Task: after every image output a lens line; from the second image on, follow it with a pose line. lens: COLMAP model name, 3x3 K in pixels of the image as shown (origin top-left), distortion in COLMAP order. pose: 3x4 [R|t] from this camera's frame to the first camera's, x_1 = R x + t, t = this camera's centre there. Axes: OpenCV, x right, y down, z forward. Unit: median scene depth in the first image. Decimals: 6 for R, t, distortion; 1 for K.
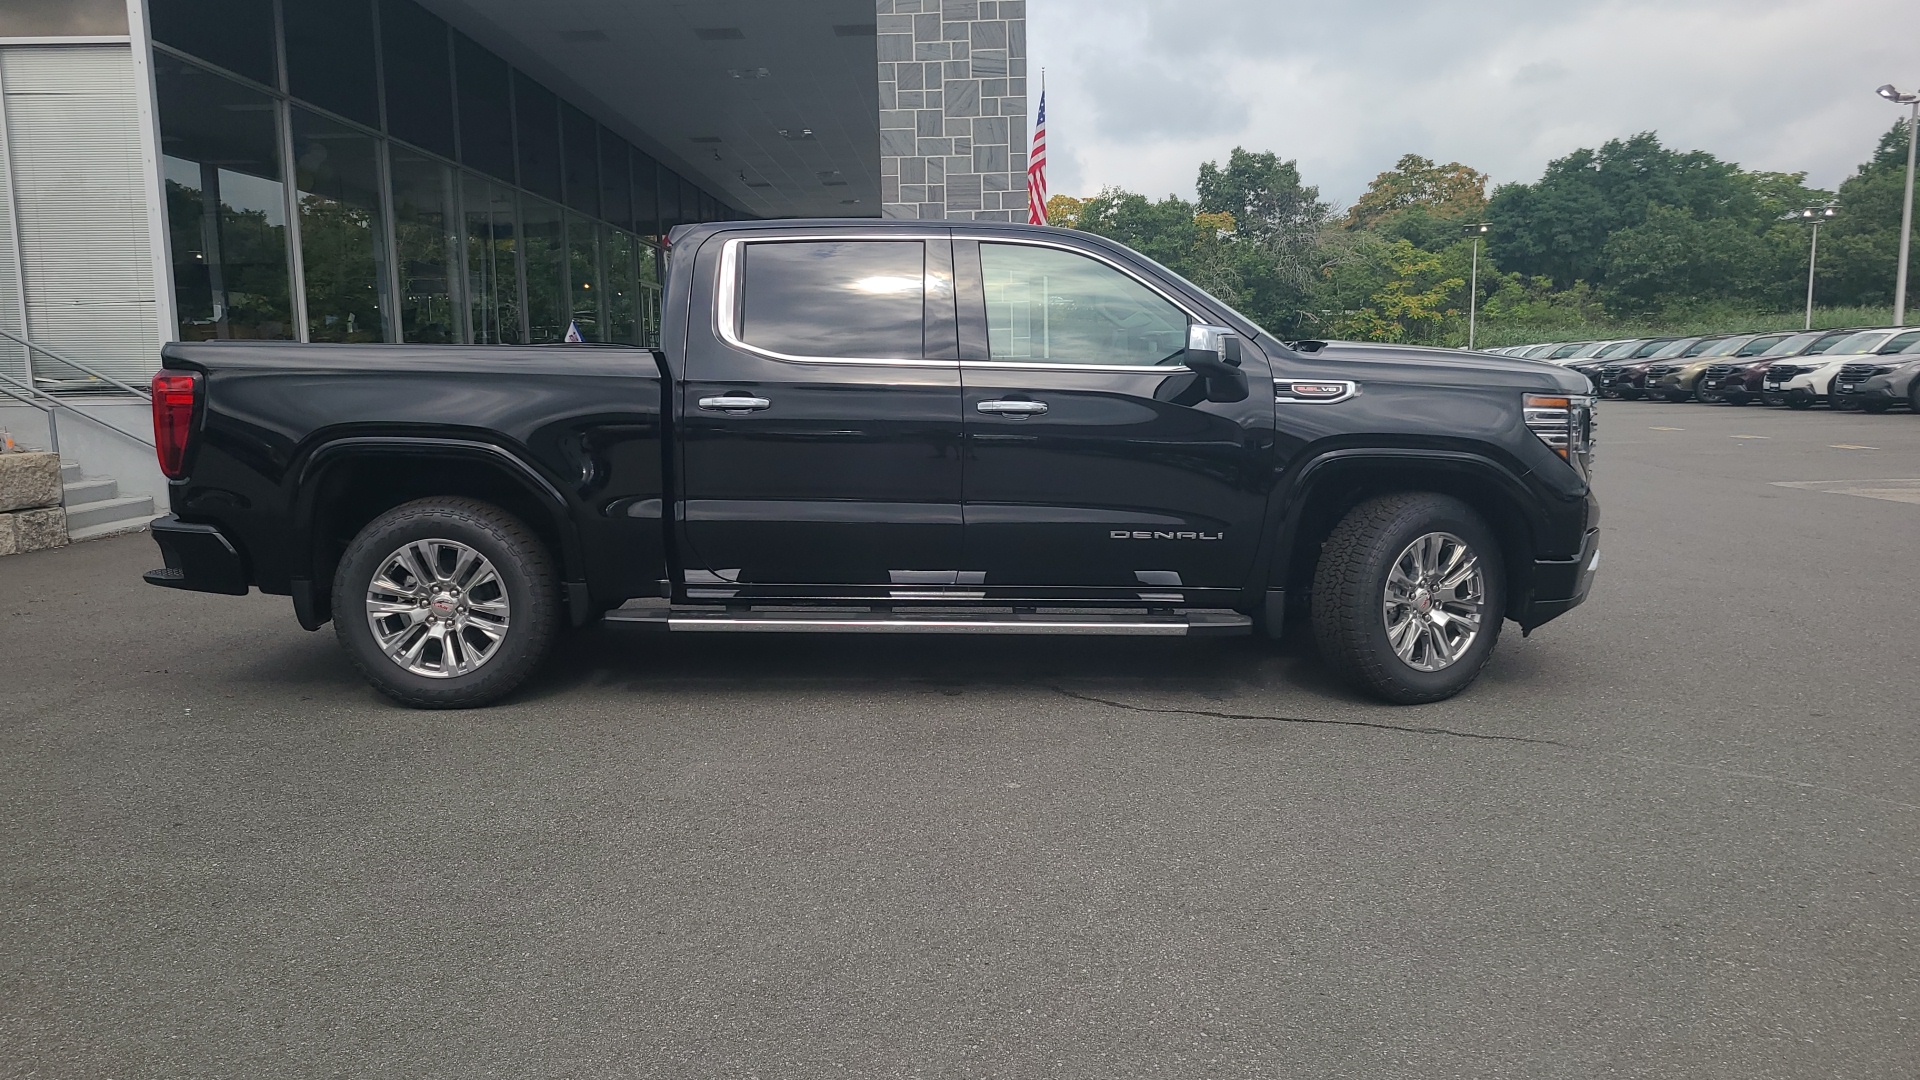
lens RADIAL K [[1549.3, 0, 960.0], [0, 1549.3, 540.0], [0, 0, 1]] dist [0.047050, -0.000661]
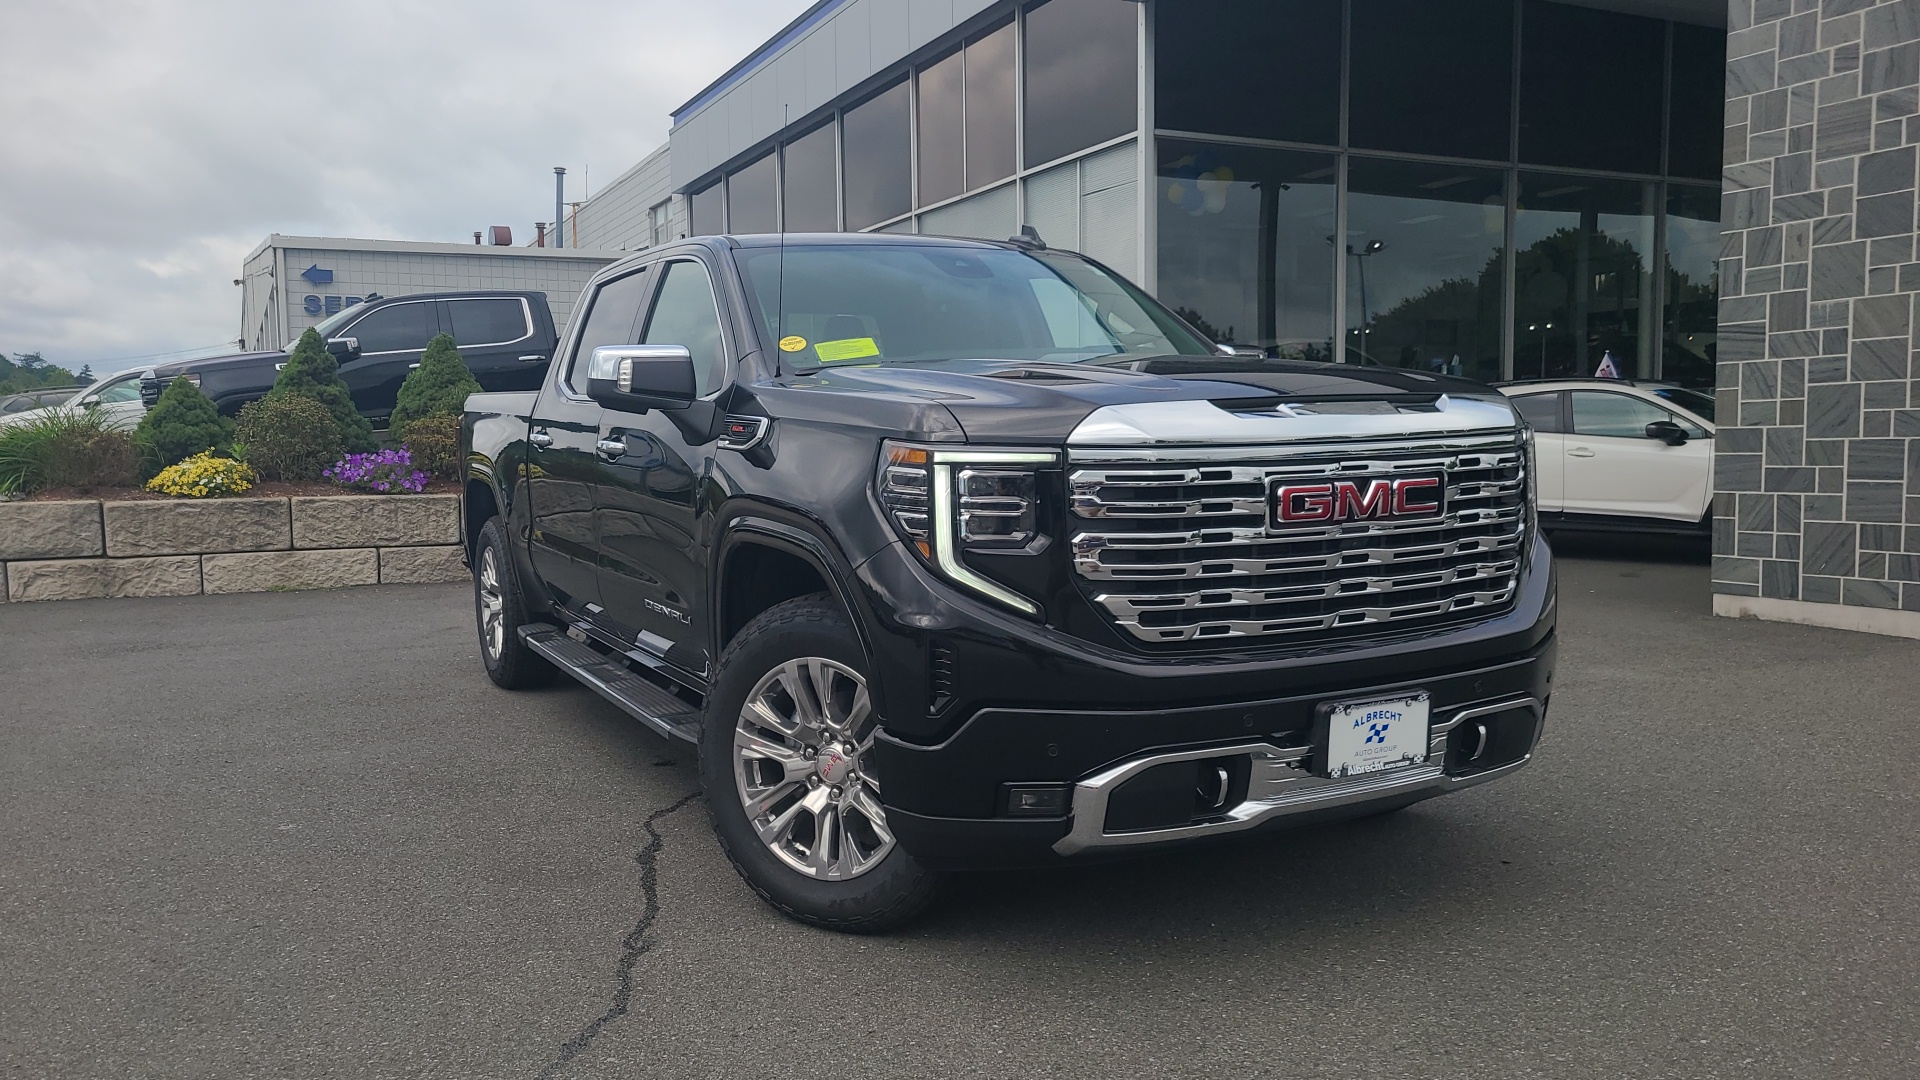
lens RADIAL K [[1549.3, 0, 960.0], [0, 1549.3, 540.0], [0, 0, 1]] dist [0.047050, -0.000661]
pose [[0.405434, 0.069655, -0.911467, 0.891394], [-0.095847, 0.994836, 0.033392, -0.078333], [0.909086, 0.073823, 0.410016, 0.787337]]
